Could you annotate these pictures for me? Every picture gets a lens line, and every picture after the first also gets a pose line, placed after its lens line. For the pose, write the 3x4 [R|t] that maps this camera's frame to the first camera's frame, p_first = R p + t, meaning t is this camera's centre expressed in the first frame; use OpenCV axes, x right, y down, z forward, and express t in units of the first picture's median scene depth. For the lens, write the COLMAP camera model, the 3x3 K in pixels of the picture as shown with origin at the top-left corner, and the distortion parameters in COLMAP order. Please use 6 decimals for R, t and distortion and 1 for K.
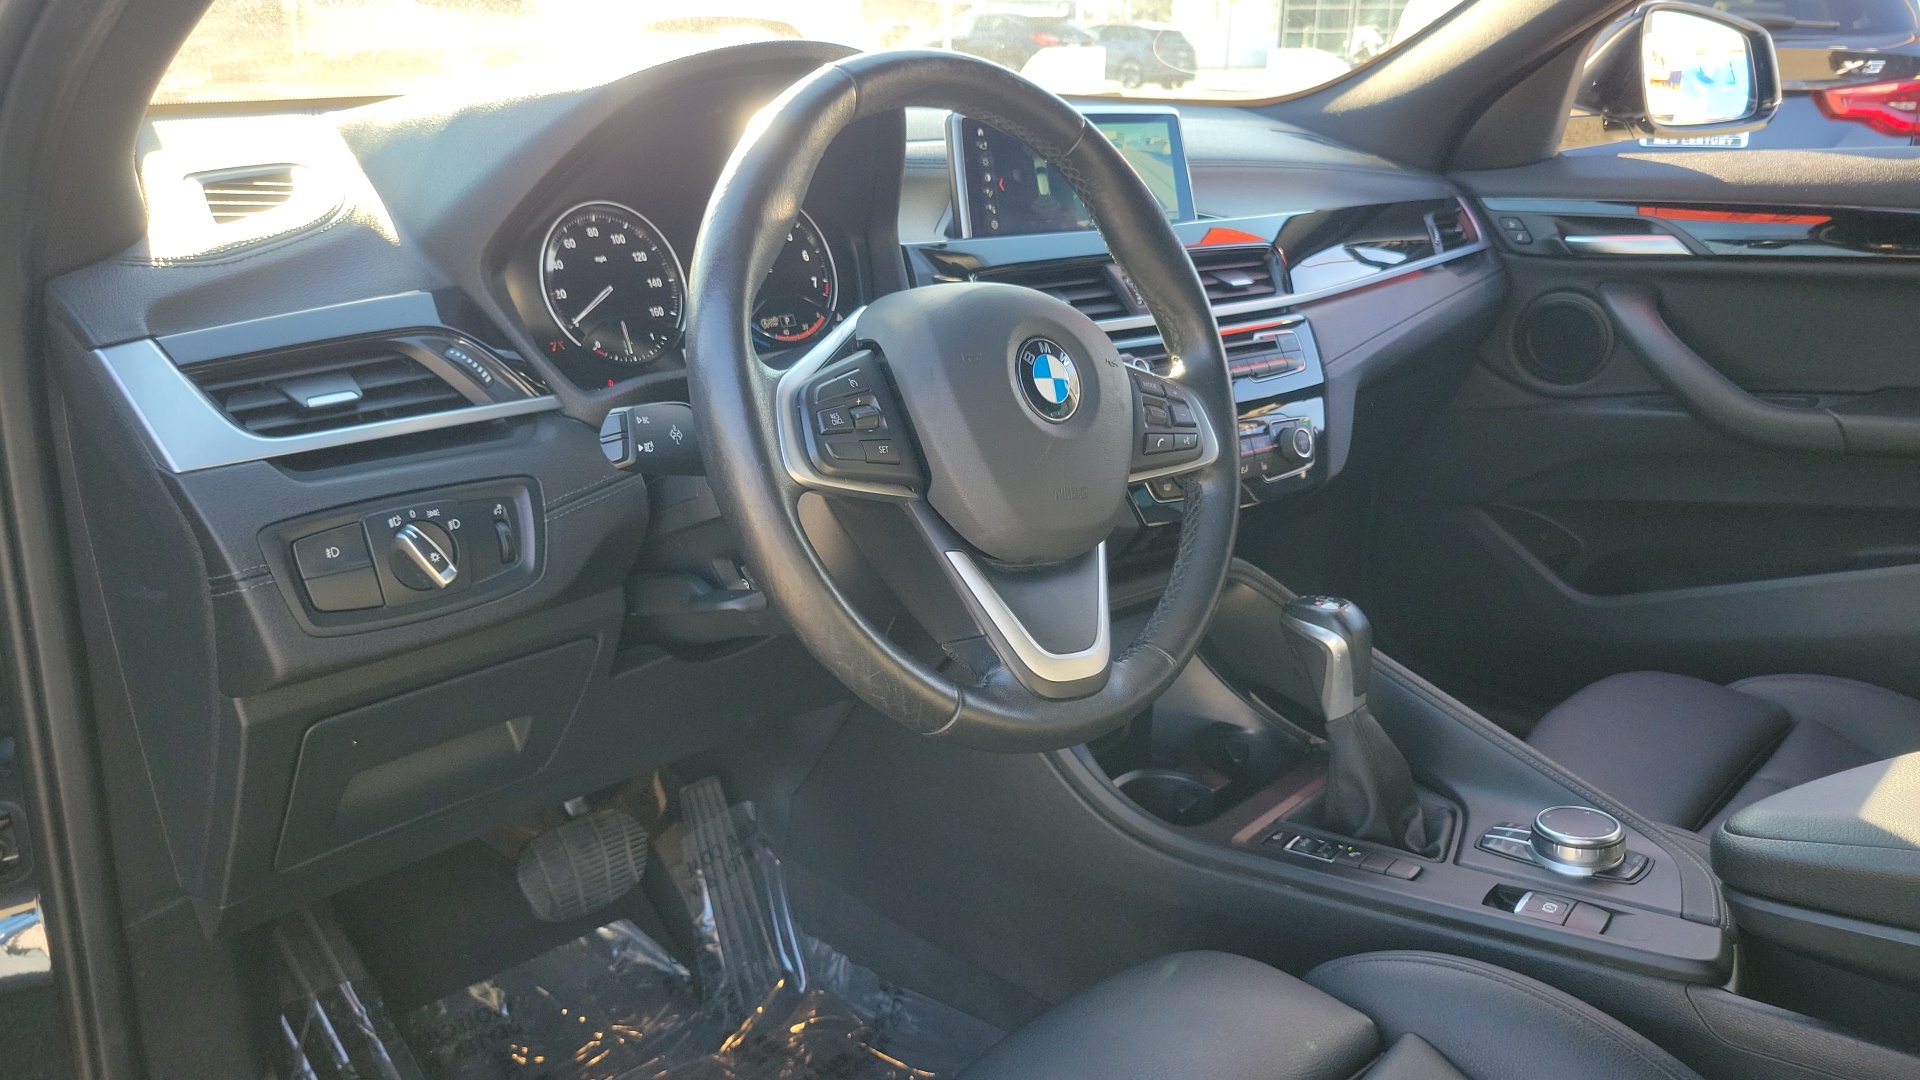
lens RADIAL K [[1436.1, 0, 950.4], [0, 1436.1, 536.5], [0, 0, 1]] dist [0.032262, -0.004908]
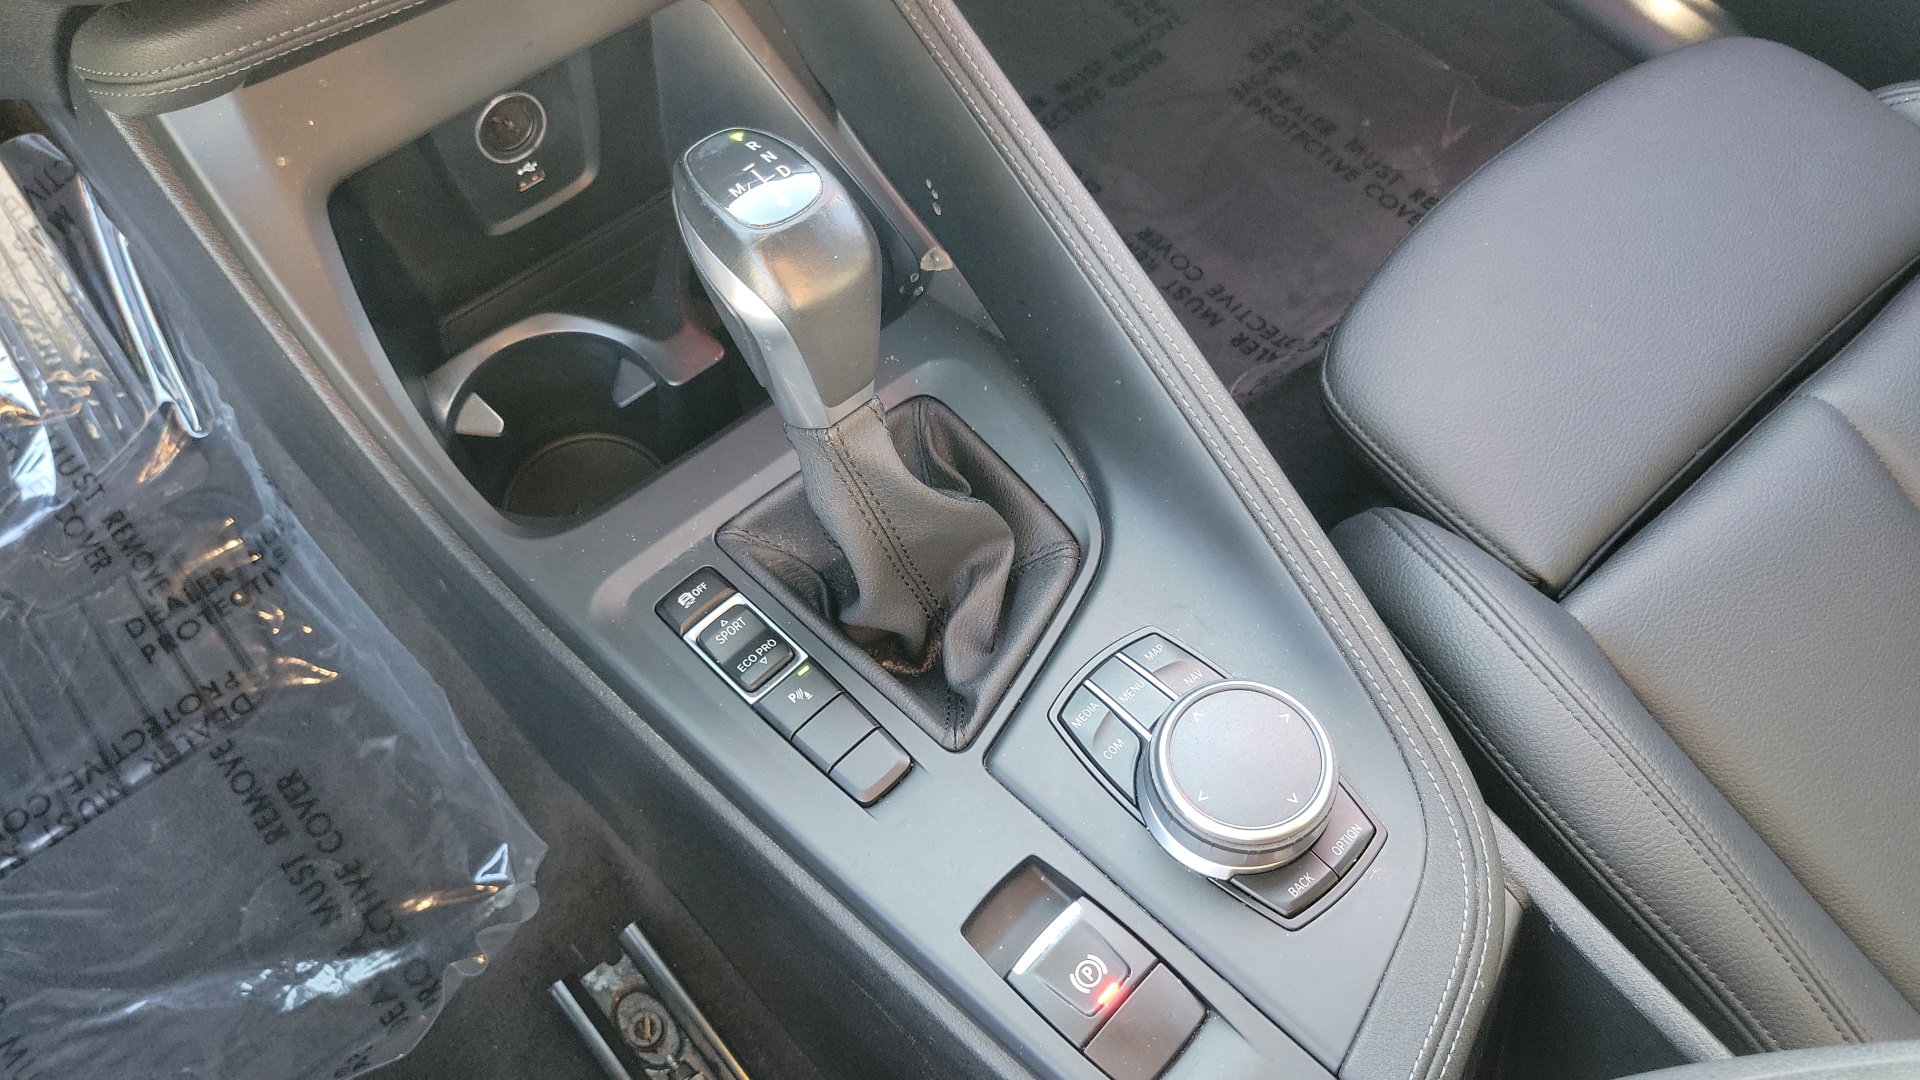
lens RADIAL K [[1462.7, 0, 965.1], [0, 1462.7, 522.3], [0, 0, 1]] dist [0.025331, -0.015618]
pose [[0.993782, 0.107291, -0.029778, 0.311774], [-0.060172, 0.742502, 0.667136, -0.136737], [0.093688, -0.661195, 0.744341, 0.618333]]
